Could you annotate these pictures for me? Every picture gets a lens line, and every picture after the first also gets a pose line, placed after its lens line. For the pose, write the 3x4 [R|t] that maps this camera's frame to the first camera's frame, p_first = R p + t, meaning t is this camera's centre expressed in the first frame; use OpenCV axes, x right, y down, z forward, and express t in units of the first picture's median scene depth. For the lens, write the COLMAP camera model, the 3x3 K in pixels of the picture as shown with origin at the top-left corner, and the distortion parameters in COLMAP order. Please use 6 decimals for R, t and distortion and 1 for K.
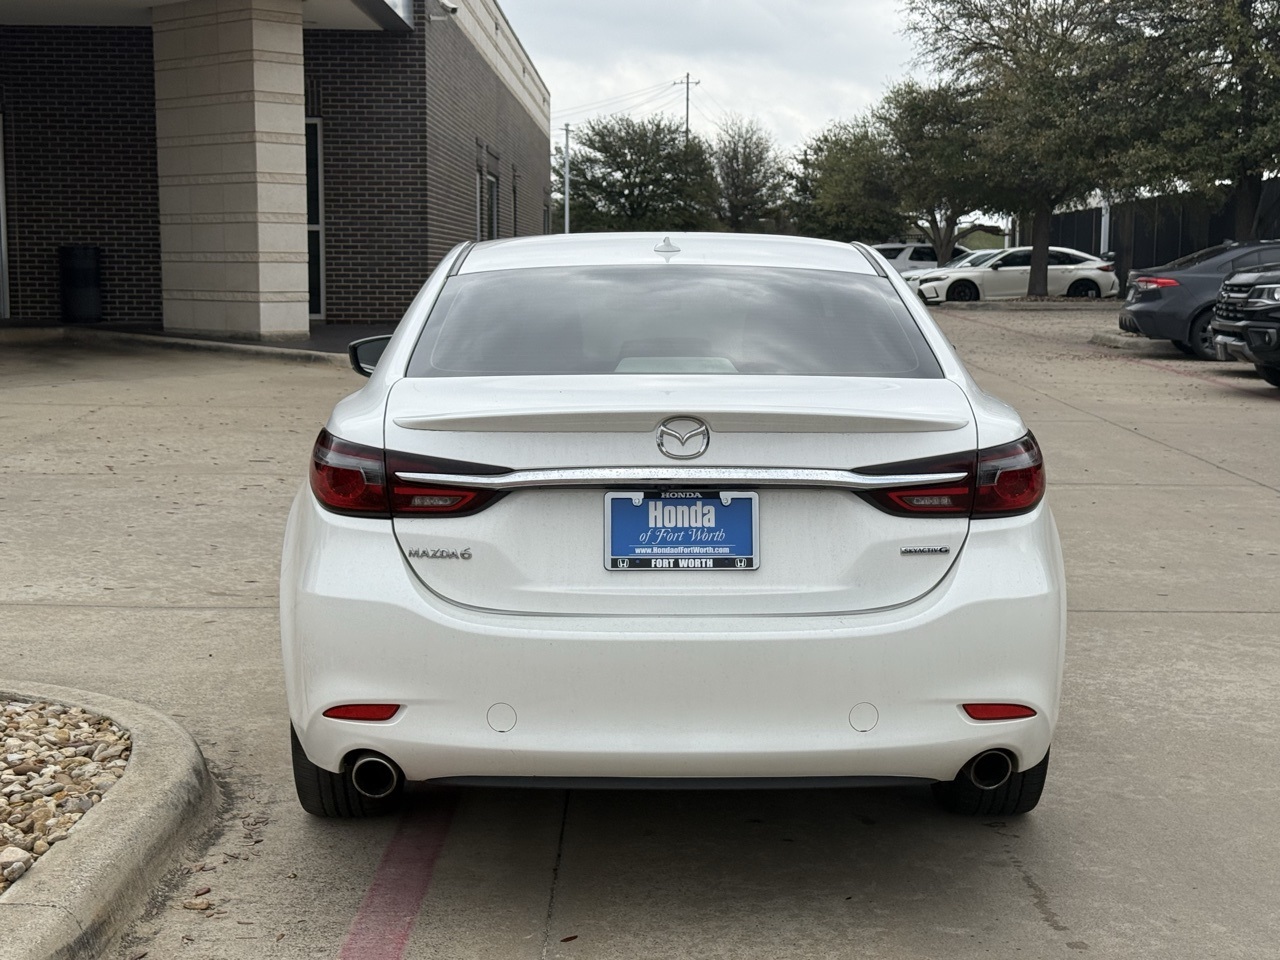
lens RADIAL K [[2066.5, 0, 609.6], [0, 2066.5, 478.0], [0, 0, 1]] dist [0.218391, -0.208197]
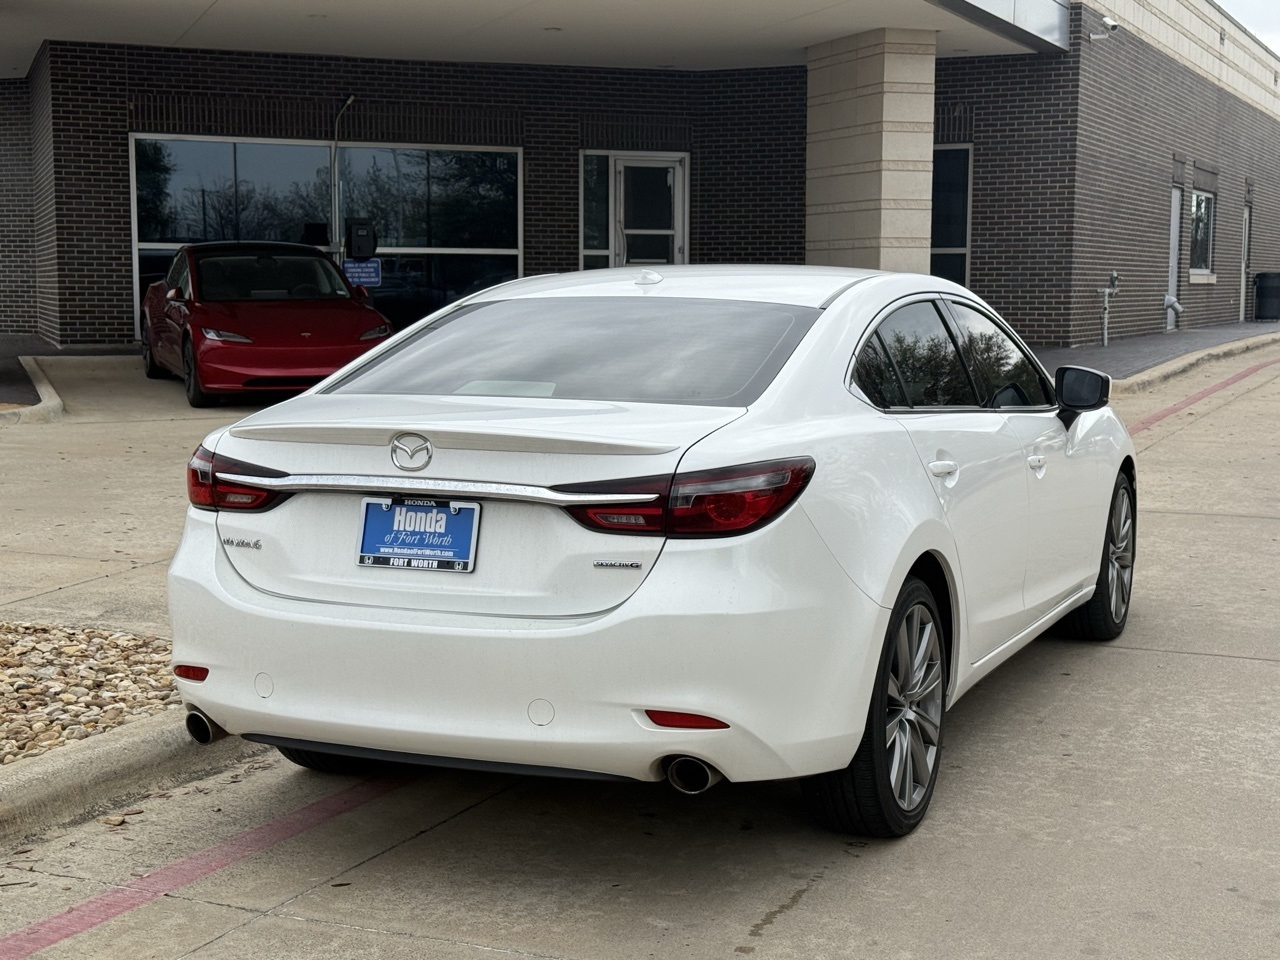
lens RADIAL K [[2066.5, 0, 609.6], [0, 2066.5, 478.0], [0, 0, 1]] dist [0.218391, -0.208197]
pose [[0.902142, 0.042747, -0.429317, 0.158975], [-0.046433, 0.998920, 0.001891, -0.003160], [0.428934, 0.018229, 0.903152, 0.006437]]
